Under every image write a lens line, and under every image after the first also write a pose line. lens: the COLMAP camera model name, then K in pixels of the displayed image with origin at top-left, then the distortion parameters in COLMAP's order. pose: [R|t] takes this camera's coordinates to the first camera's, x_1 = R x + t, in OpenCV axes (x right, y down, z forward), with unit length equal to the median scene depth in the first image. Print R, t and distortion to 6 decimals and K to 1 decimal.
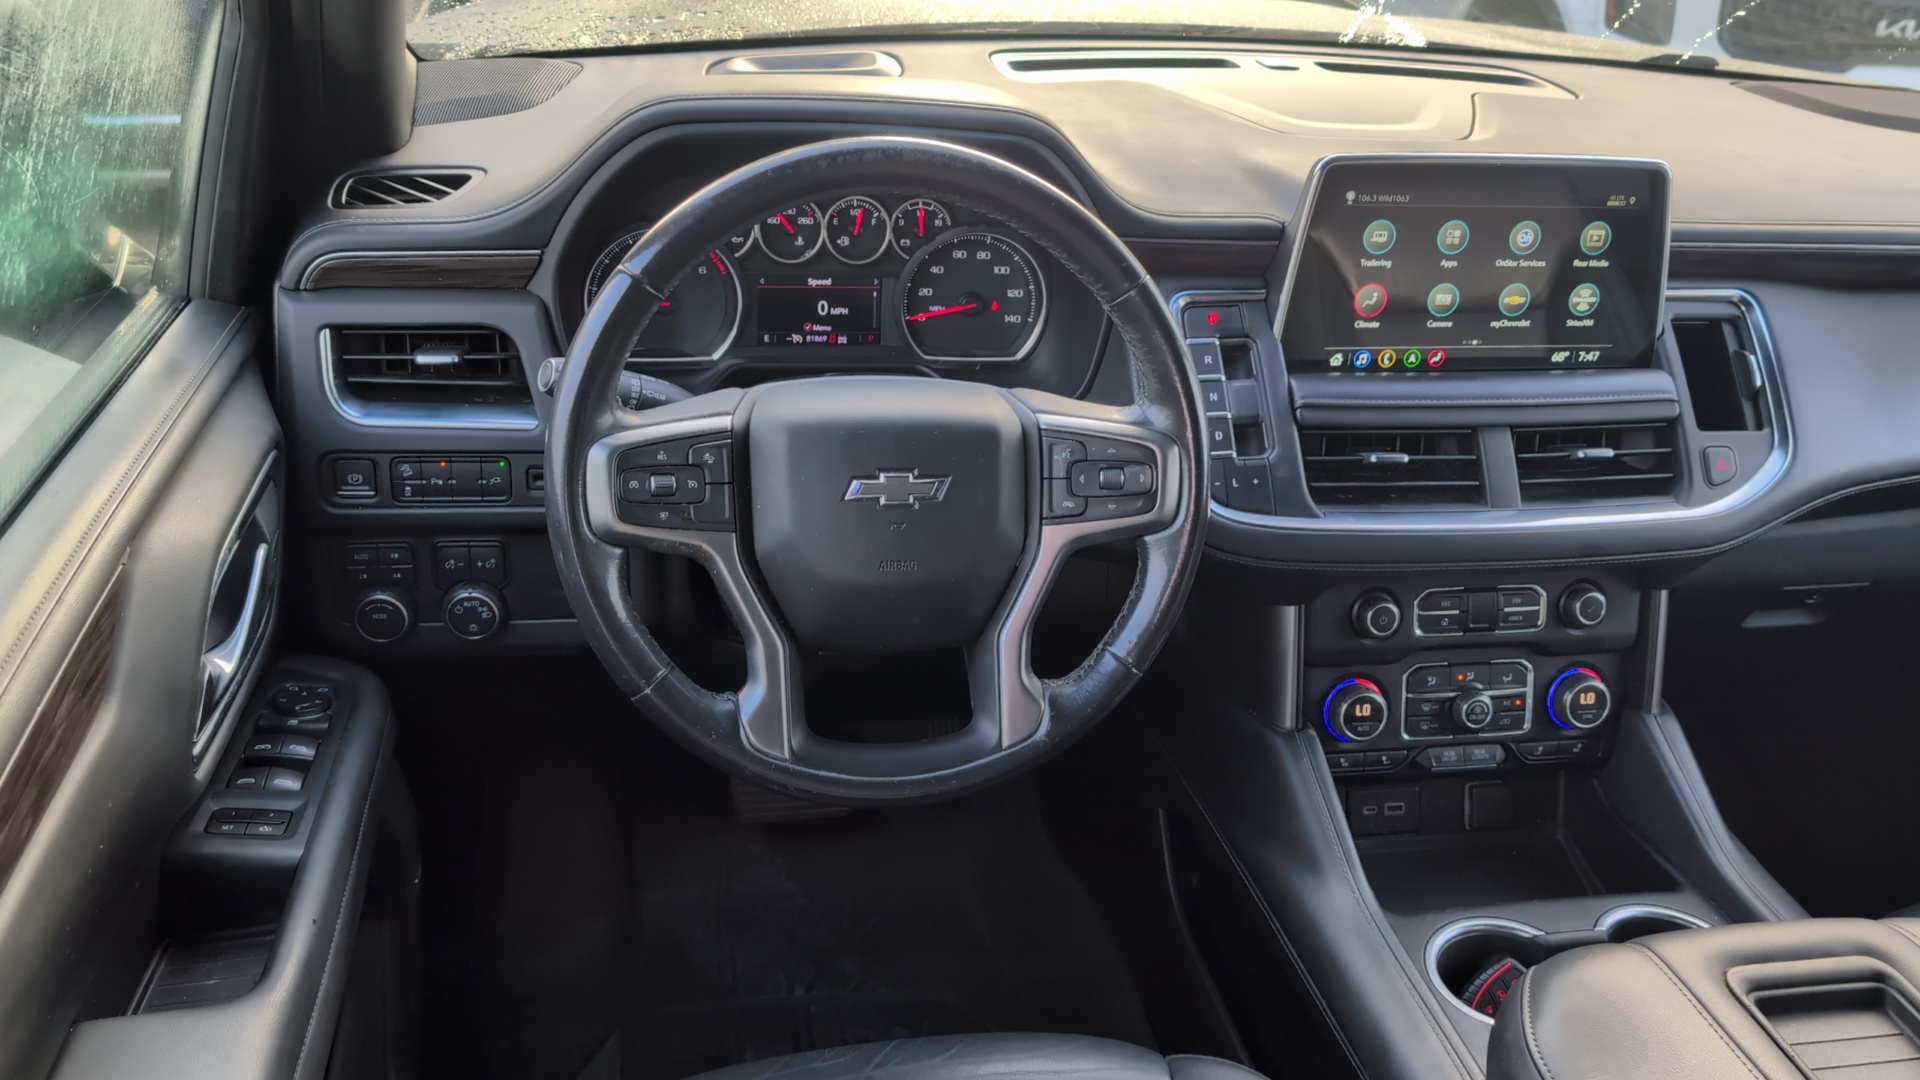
lens RADIAL K [[1650.3, 0, 946.0], [0, 1650.3, 540.8], [0, 0, 1]] dist [0.035561, -0.043920]
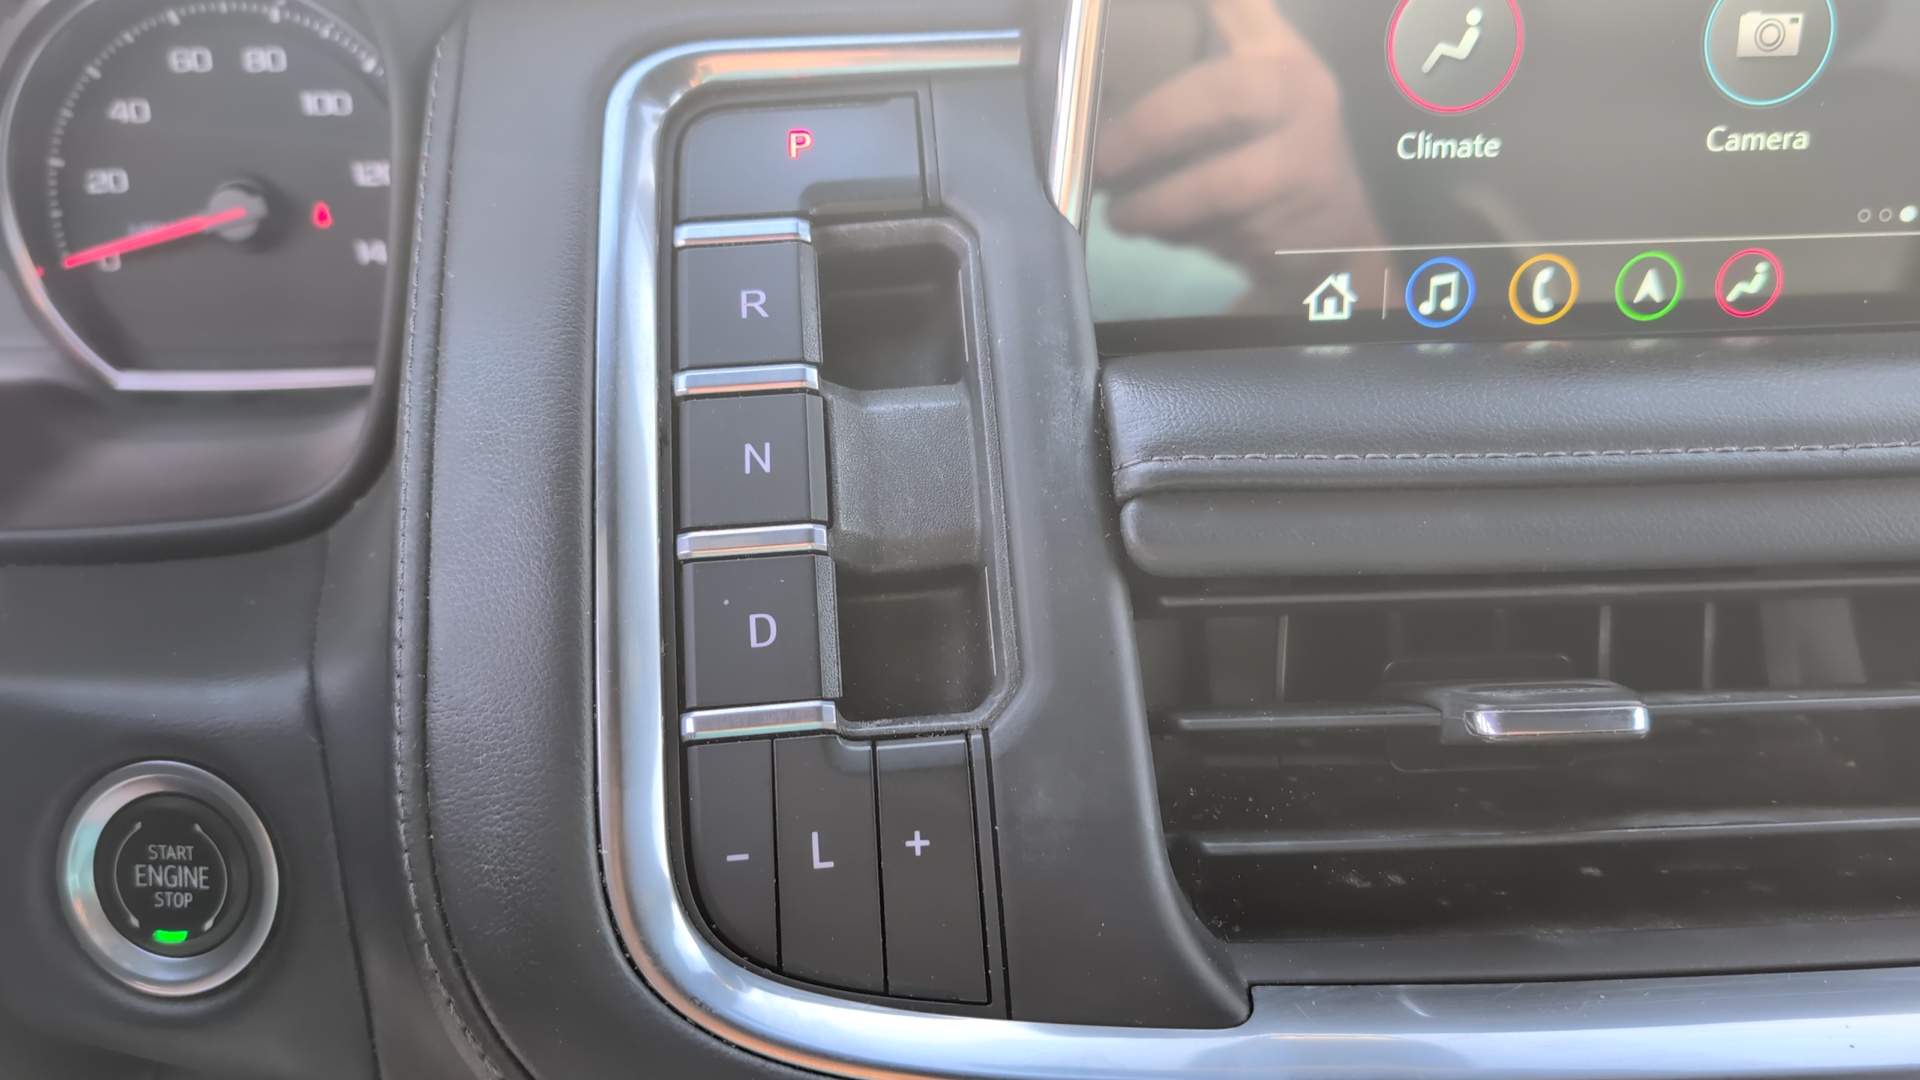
lens RADIAL K [[1650.3, 0, 968.0], [0, 1650.3, 526.9], [0, 0, 1]] dist [0.035561, -0.043920]
pose [[0.990976, -0.027936, -0.131096, 0.209652], [0.018754, 0.997317, -0.070762, -0.057892], [0.132721, 0.067665, 0.988841, 0.734418]]
